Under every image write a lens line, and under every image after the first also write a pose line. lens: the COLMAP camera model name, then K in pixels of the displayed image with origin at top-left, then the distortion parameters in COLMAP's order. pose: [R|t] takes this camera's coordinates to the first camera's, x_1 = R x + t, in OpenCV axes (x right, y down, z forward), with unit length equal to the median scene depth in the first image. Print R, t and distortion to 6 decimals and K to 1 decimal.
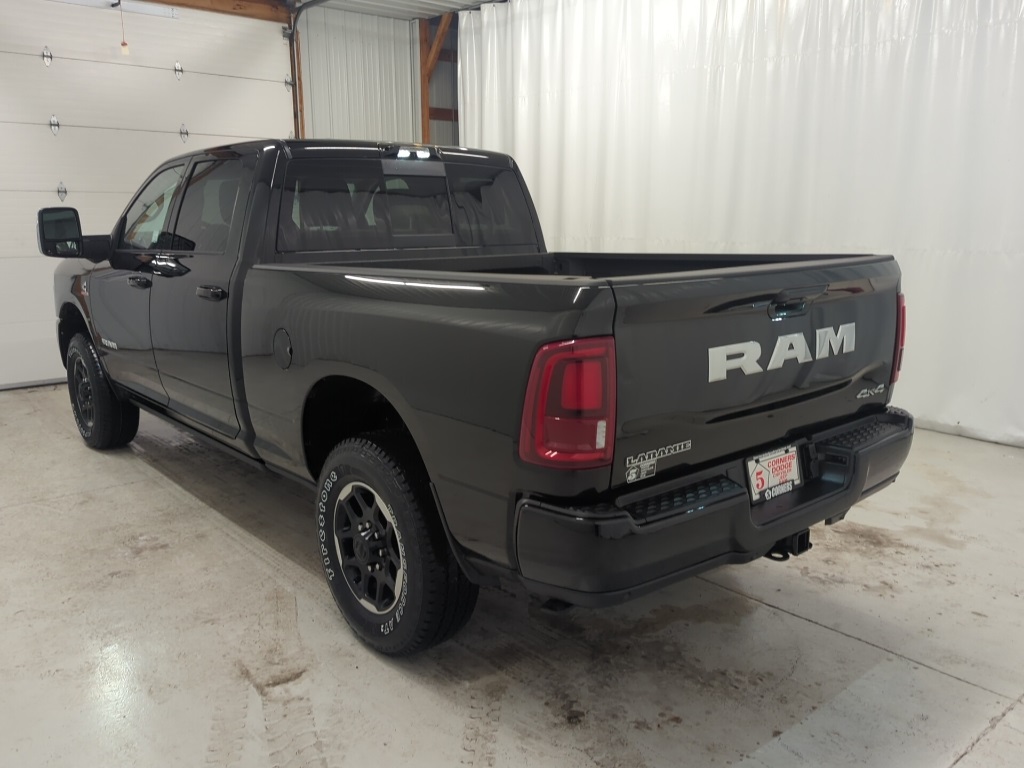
lens RADIAL K [[825.8, 0, 517.4], [0, 825.8, 388.7], [0, 0, 1]] dist [0.067754, -0.066479]
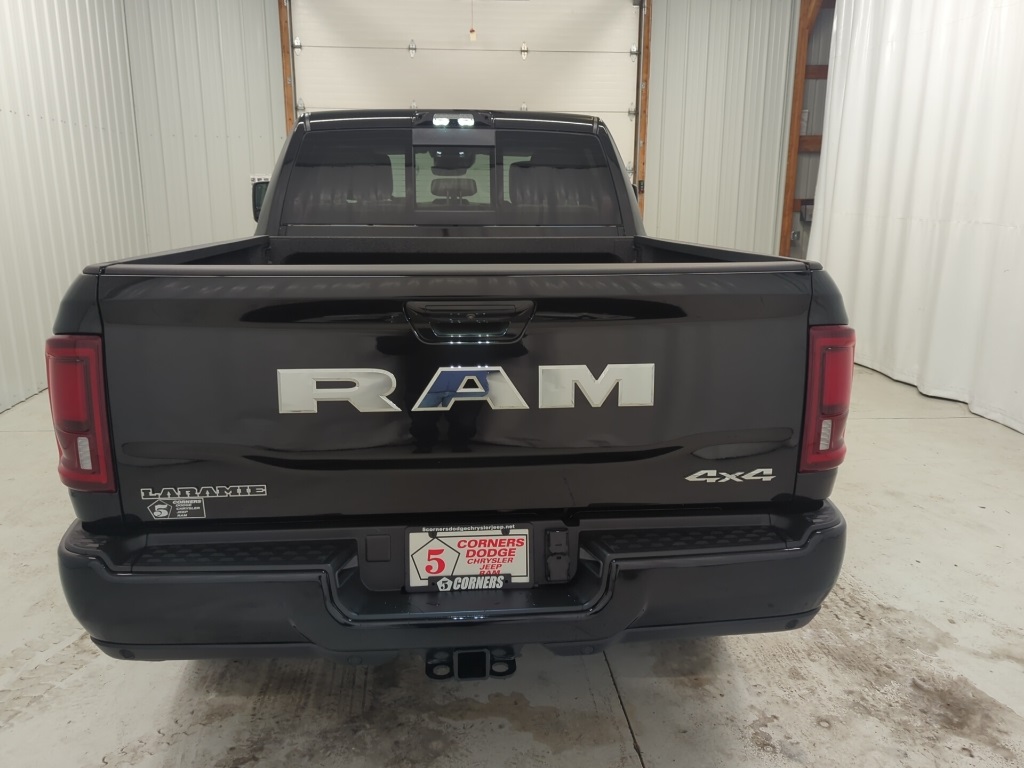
lens RADIAL K [[825.8, 0, 517.4], [0, 825.8, 388.7], [0, 0, 1]] dist [0.067754, -0.066479]
pose [[0.811361, 0.143408, -0.566681, 0.708560], [-0.127360, 0.989518, 0.068063, -0.092892], [0.570502, 0.016948, 0.821121, 0.431485]]
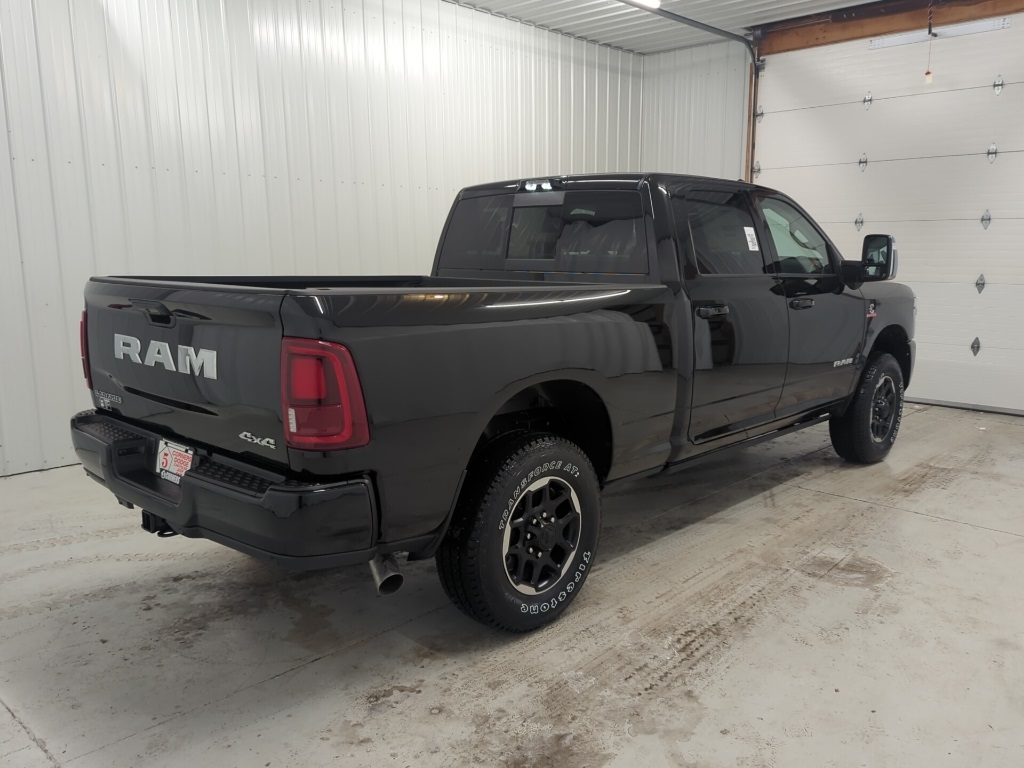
lens RADIAL K [[825.8, 0, 517.4], [0, 825.8, 388.7], [0, 0, 1]] dist [0.067754, -0.066479]
pose [[0.107443, 0.172796, -0.979080, 1.446647], [-0.205285, 0.967415, 0.148210, -0.260895], [0.972787, 0.185066, 0.139414, 1.258121]]
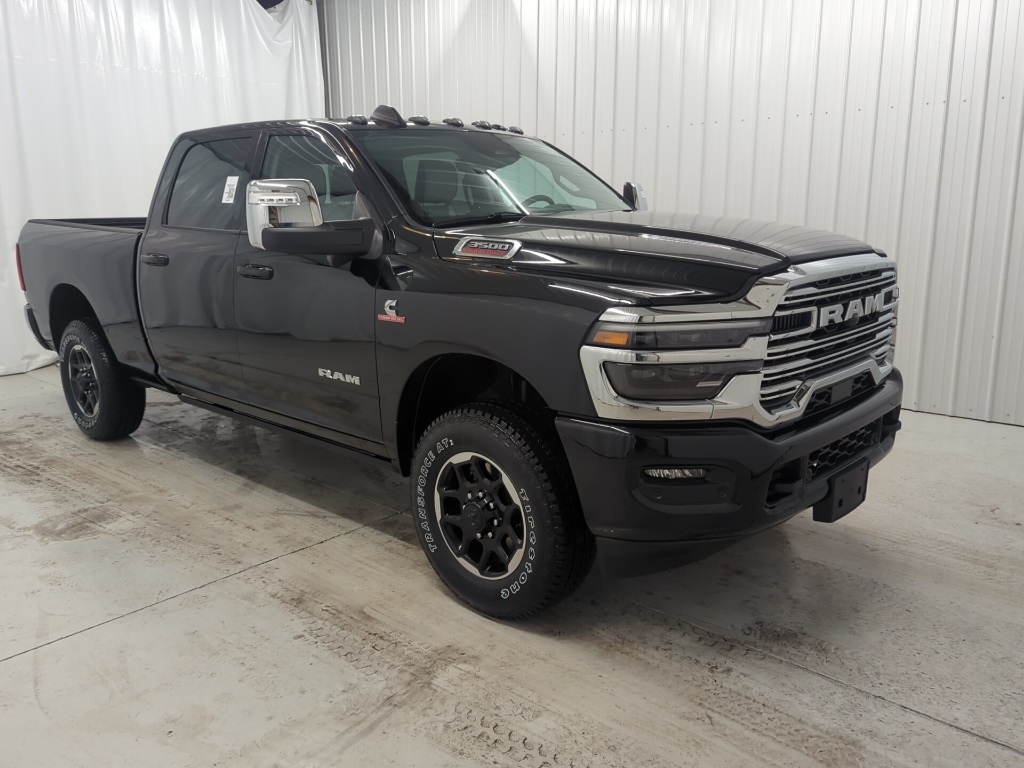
lens RADIAL K [[825.8, 0, 517.4], [0, 825.8, 388.7], [0, 0, 1]] dist [0.067754, -0.066479]
pose [[-0.992071, 0.040378, -0.119012, -0.453399], [-0.013303, 0.907923, 0.418927, -0.694836], [0.124970, 0.417188, -0.900187, 3.384285]]
